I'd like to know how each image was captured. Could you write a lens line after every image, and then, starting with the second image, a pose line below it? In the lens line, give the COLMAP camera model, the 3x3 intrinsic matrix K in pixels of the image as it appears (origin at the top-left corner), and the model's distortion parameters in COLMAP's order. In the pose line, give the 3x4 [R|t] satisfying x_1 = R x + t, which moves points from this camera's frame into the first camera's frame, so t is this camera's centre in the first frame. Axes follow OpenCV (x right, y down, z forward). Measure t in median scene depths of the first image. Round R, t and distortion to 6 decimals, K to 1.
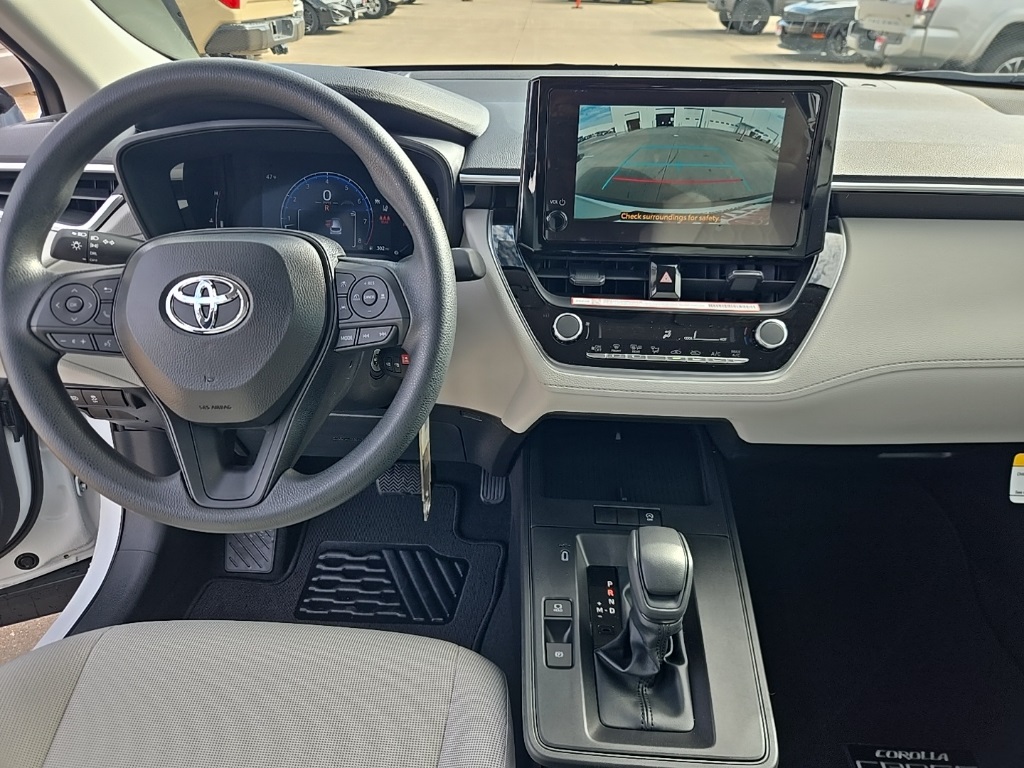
lens RADIAL K [[682.5, 0, 512.0], [0, 682.5, 384.0], [0, 0, 1]] dist [0.075594, -0.067130]
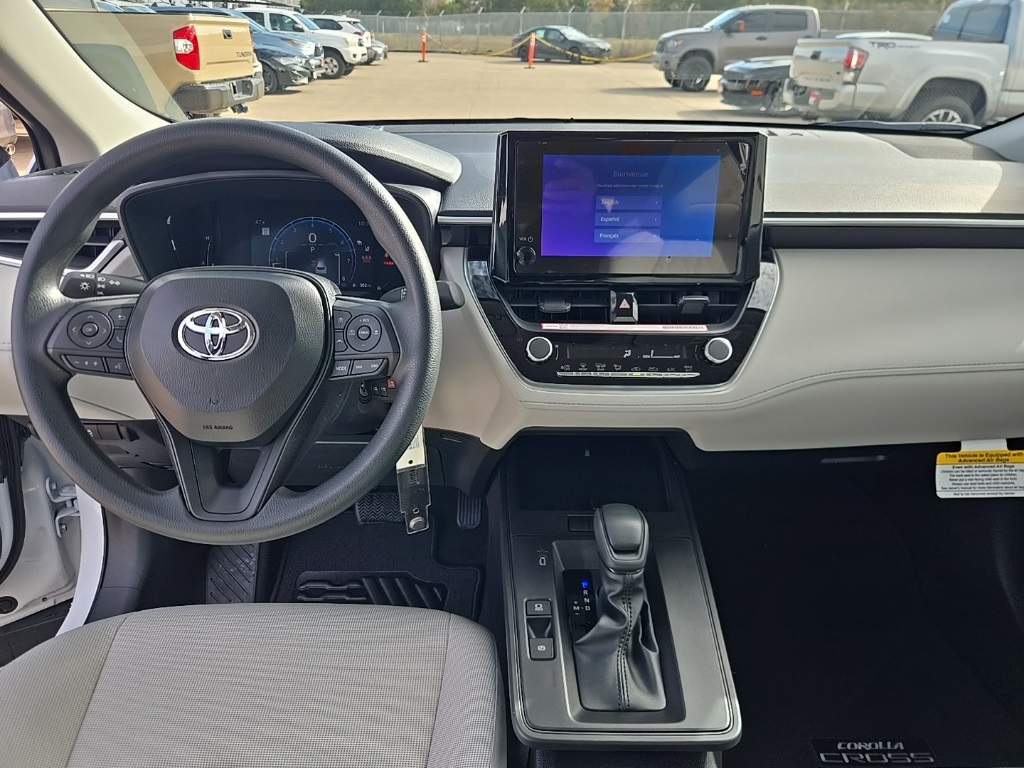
lens RADIAL K [[682.2, 0, 506.4], [0, 682.2, 385.8], [0, 0, 1]] dist [0.077907, -0.066696]
pose [[0.998550, -0.026271, 0.046987, -0.023714], [0.029314, 0.997436, -0.065287, 0.044255], [-0.045152, 0.066569, 0.996760, -0.095631]]
